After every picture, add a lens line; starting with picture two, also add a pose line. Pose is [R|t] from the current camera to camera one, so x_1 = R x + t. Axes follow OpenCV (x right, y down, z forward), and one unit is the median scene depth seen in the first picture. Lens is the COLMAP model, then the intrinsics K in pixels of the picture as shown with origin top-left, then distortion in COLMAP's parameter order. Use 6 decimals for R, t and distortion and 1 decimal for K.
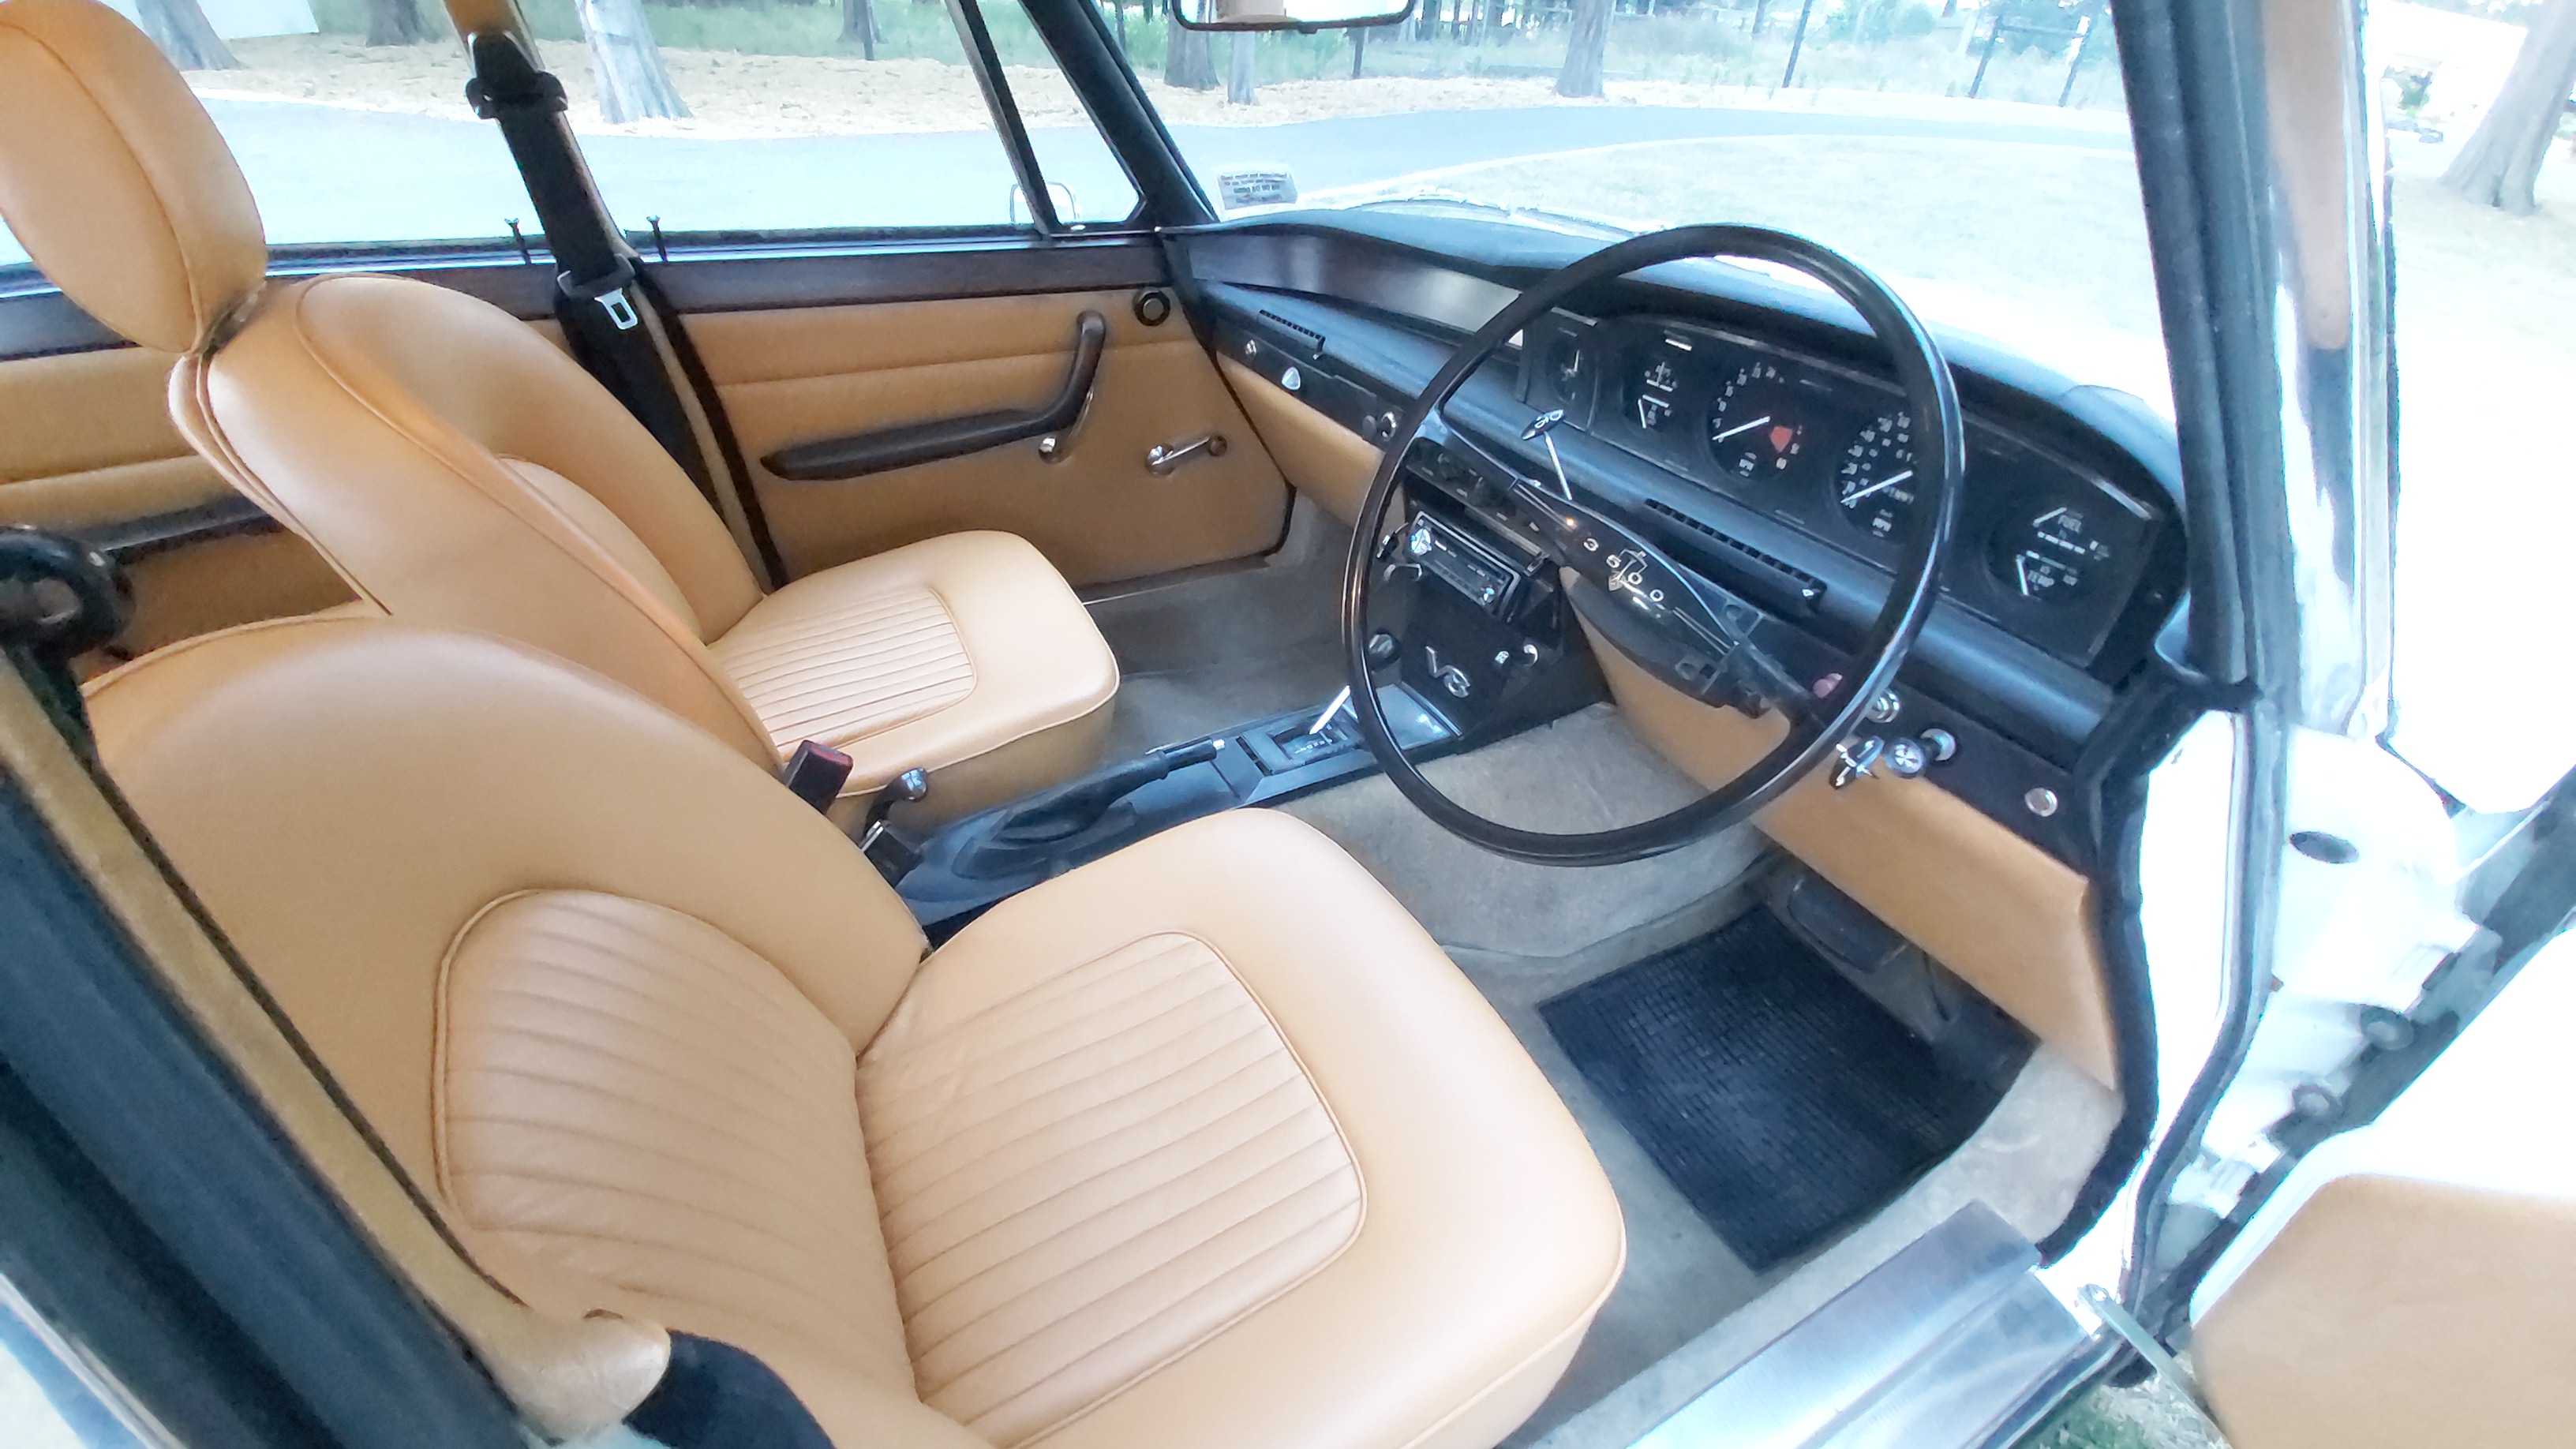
lens RADIAL K [[1005.6, 0, 1279.9], [0, 1005.6, 724.8], [0, 0, 1]] dist [0.014201, -0.014079]
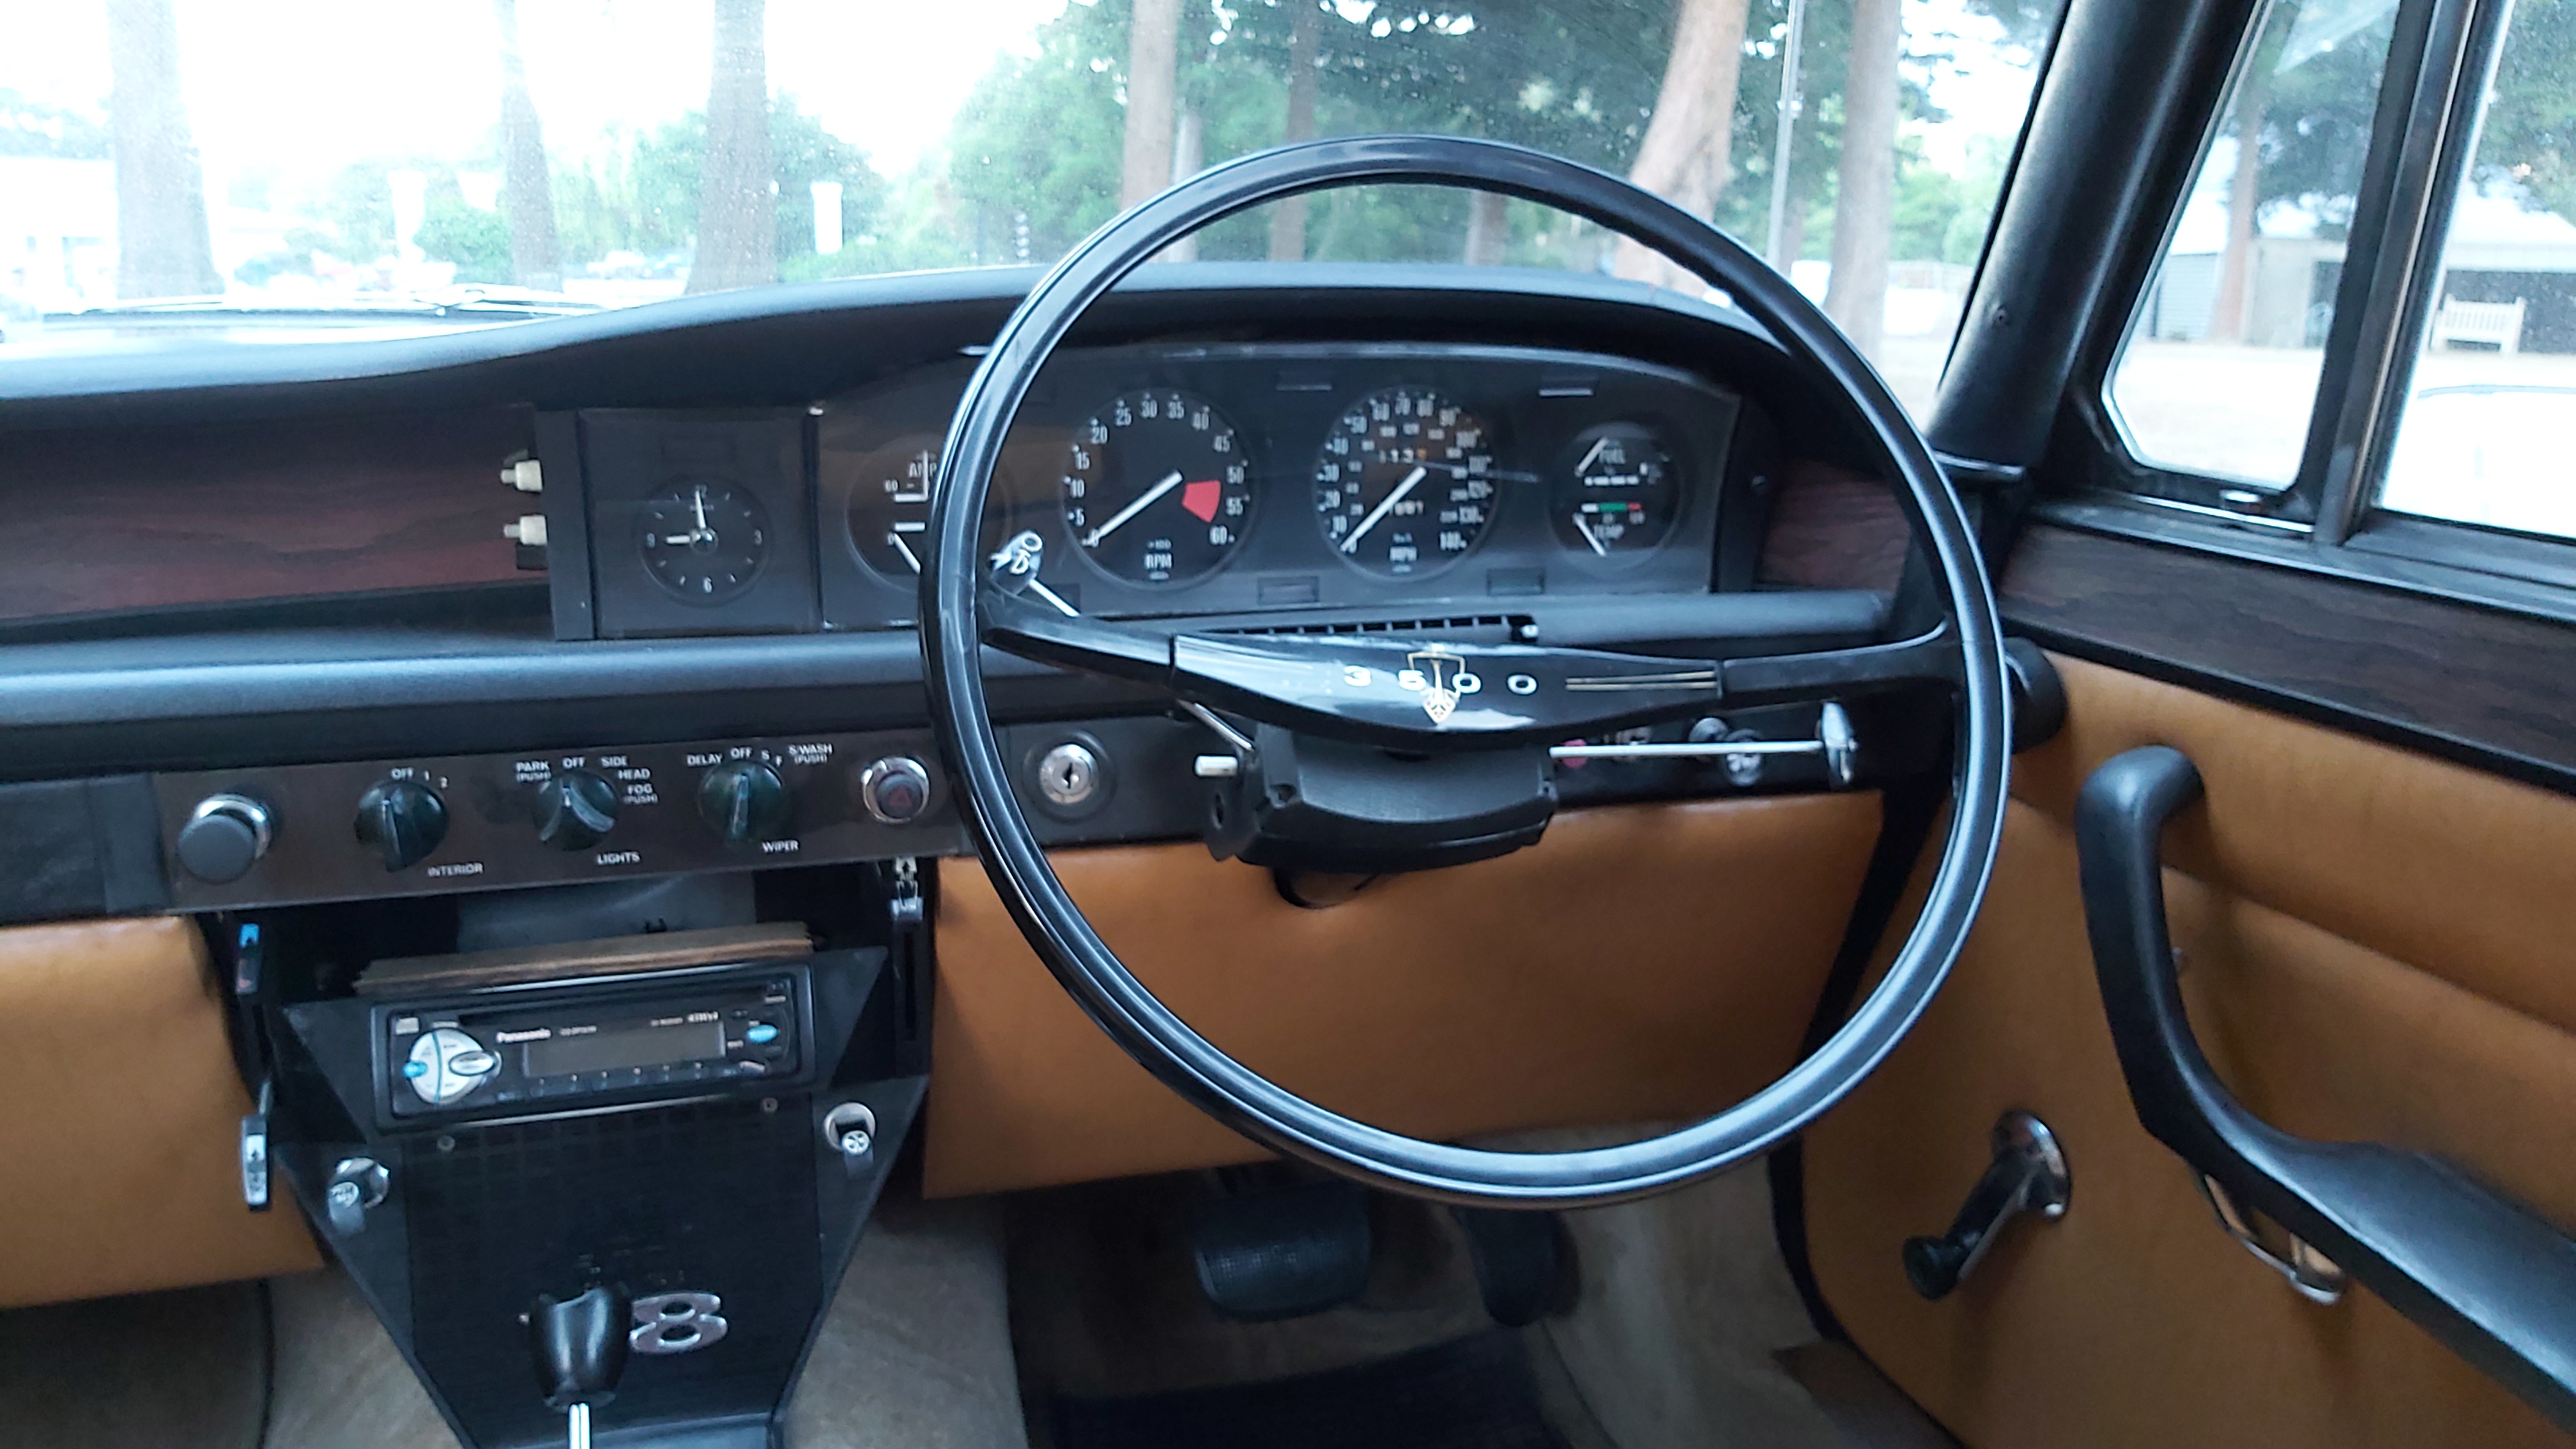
lens RADIAL K [[1986.9, 0, 1254.9], [0, 1986.9, 731.3], [0, 0, 1]] dist [0.136648, -0.301955]
pose [[0.209763, -0.258897, 0.942853, -0.471448], [0.565404, 0.818844, 0.099056, -0.186355], [-0.797695, 0.512315, 0.318144, 0.453952]]
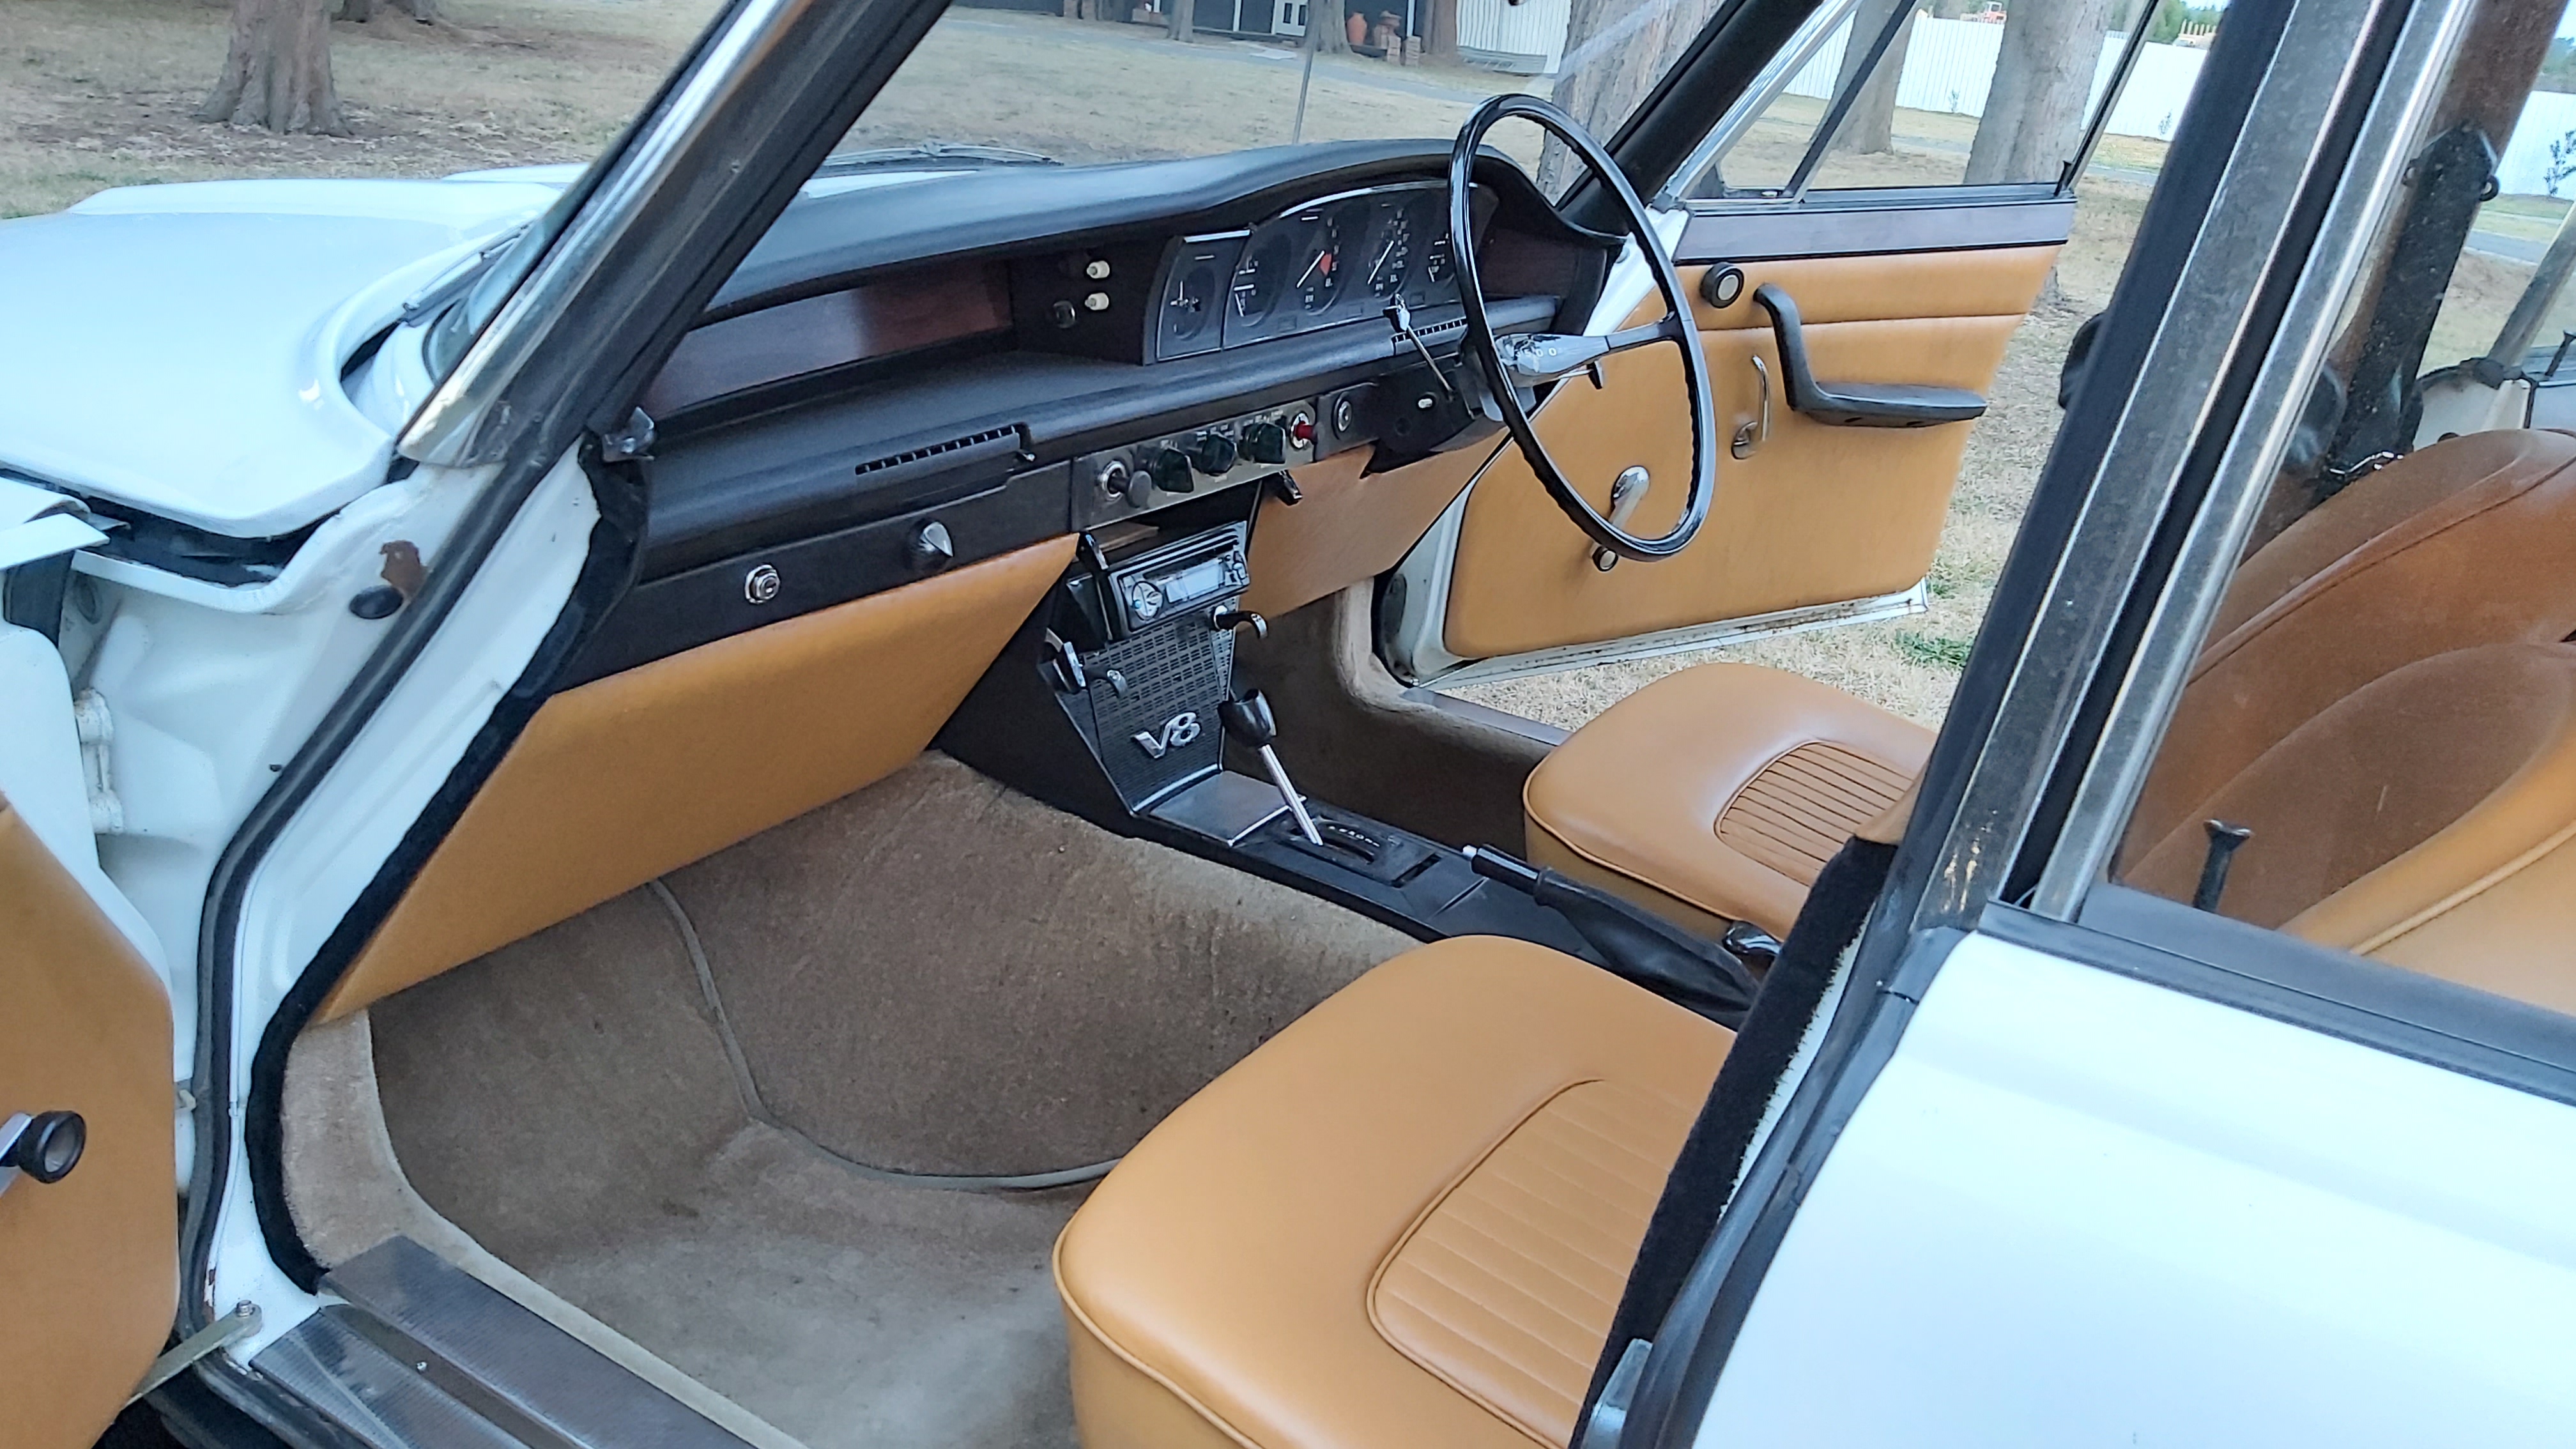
lens RADIAL K [[1965.0, 0, 1255.1], [0, 1965.0, 719.9], [0, 0, 1]] dist [0.130853, -0.289331]
pose [[-0.485309, -0.401324, 0.776797, -0.990676], [0.405997, 0.683411, 0.606726, -0.920477], [-0.774366, 0.609827, -0.168729, 1.215984]]
